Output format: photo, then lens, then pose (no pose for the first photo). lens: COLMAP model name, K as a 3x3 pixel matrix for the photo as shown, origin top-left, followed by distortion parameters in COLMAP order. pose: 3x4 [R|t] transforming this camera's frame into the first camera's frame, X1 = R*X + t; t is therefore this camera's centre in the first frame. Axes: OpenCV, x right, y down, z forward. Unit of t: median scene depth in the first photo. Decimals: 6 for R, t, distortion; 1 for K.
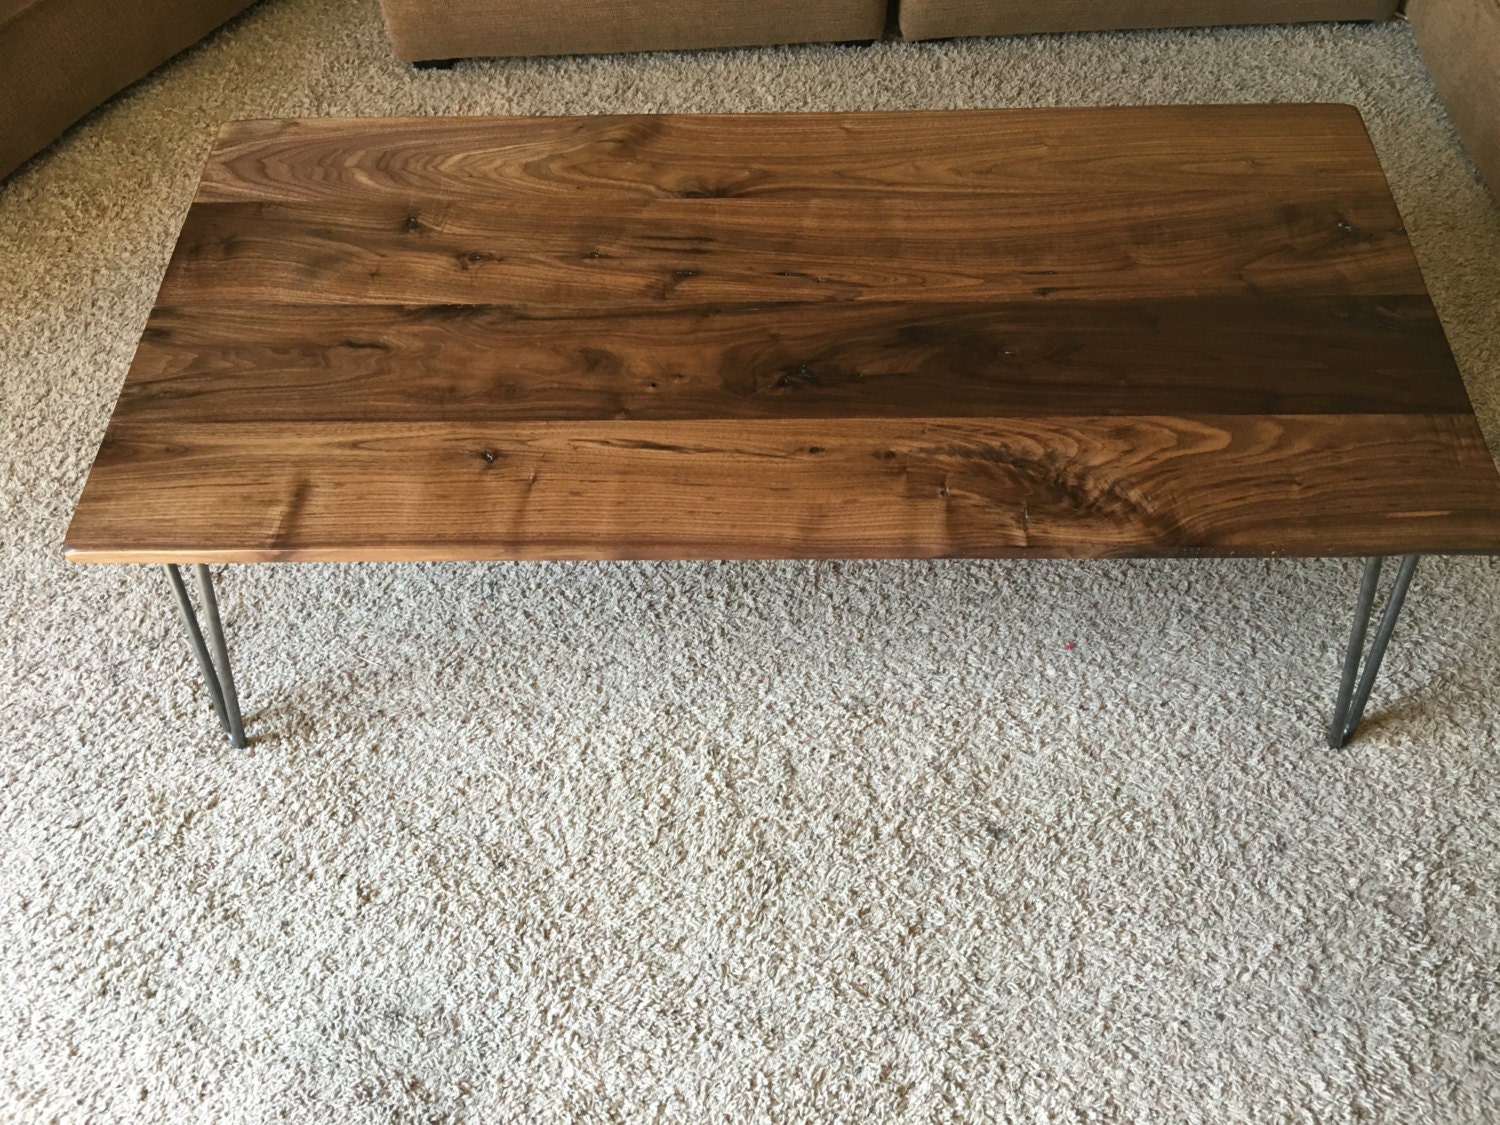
lens RADIAL K [[1221.4, 0, 747.5], [0, 1221.4, 562.1], [0, 0, 1]] dist [0.046041, -0.055192]
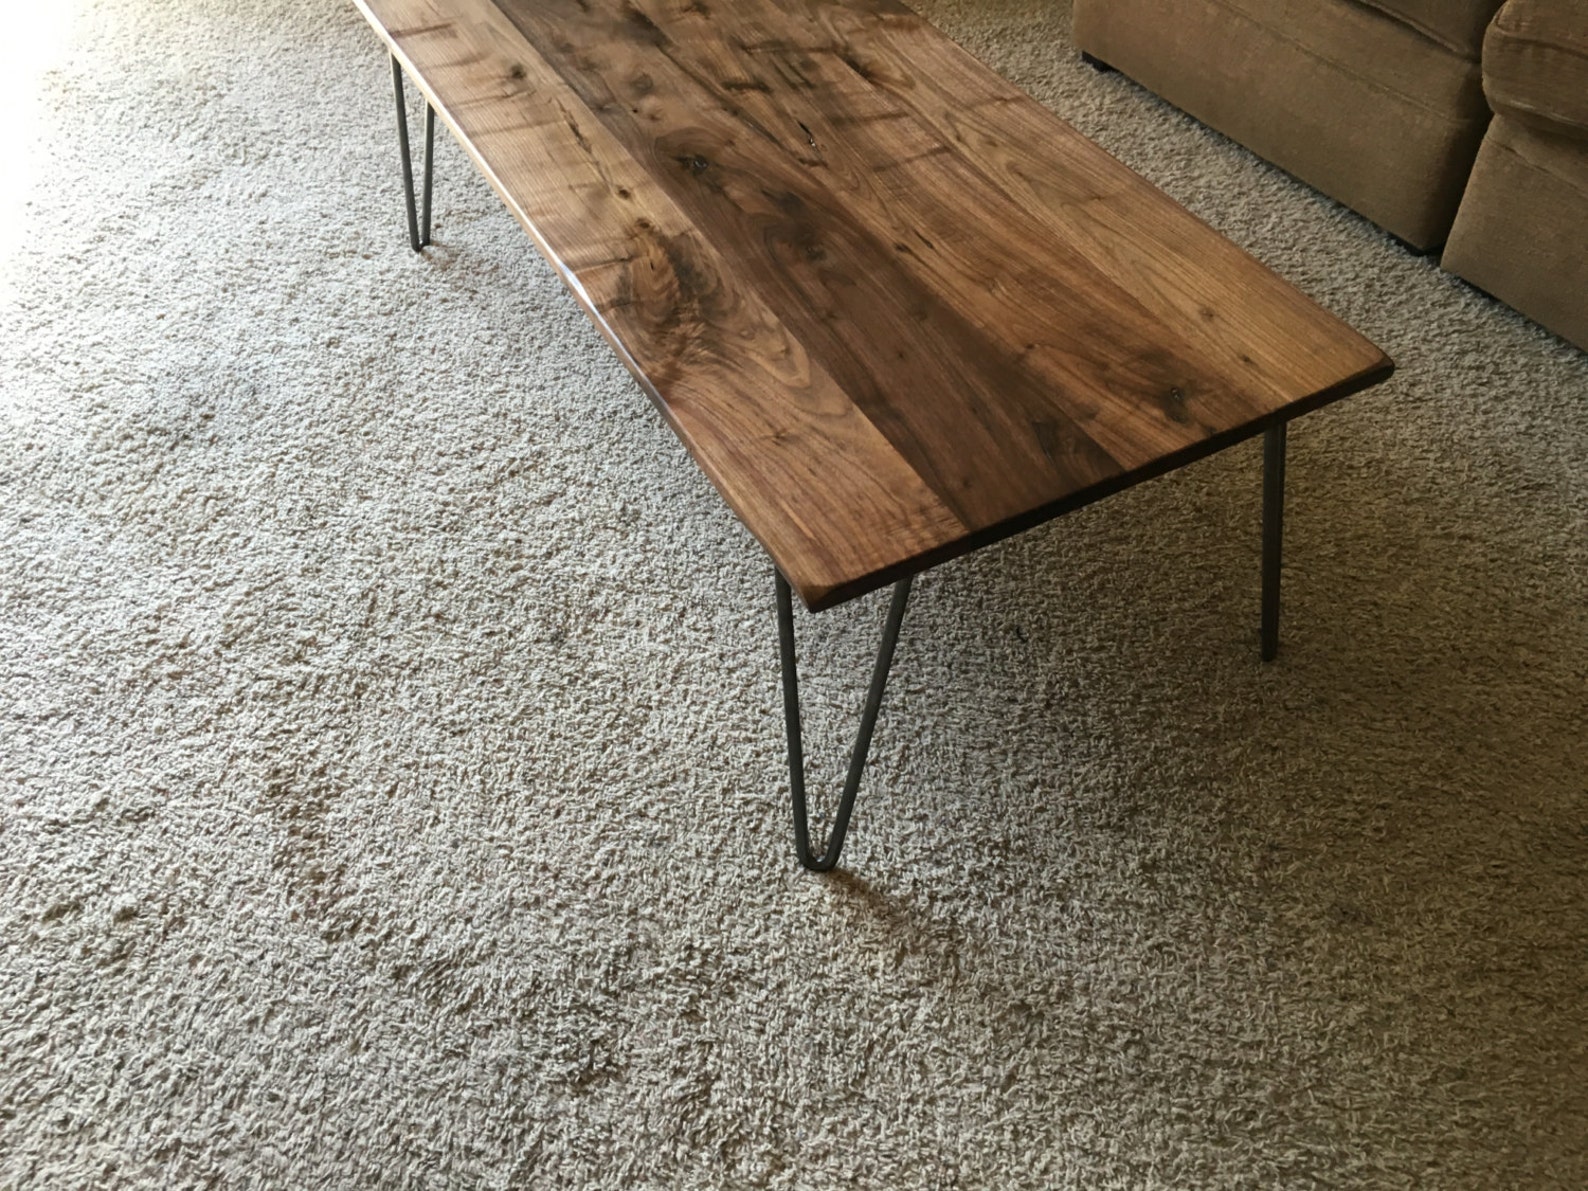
lens RADIAL K [[1293.0, 0, 799.5], [0, 1293.0, 594.6], [0, 0, 1]] dist [0.046041, -0.055192]
pose [[0.499871, 0.662560, -0.557803, 0.930009], [-0.729185, 0.669474, 0.141750, -0.115669], [0.467352, 0.335885, 0.817779, 0.187767]]
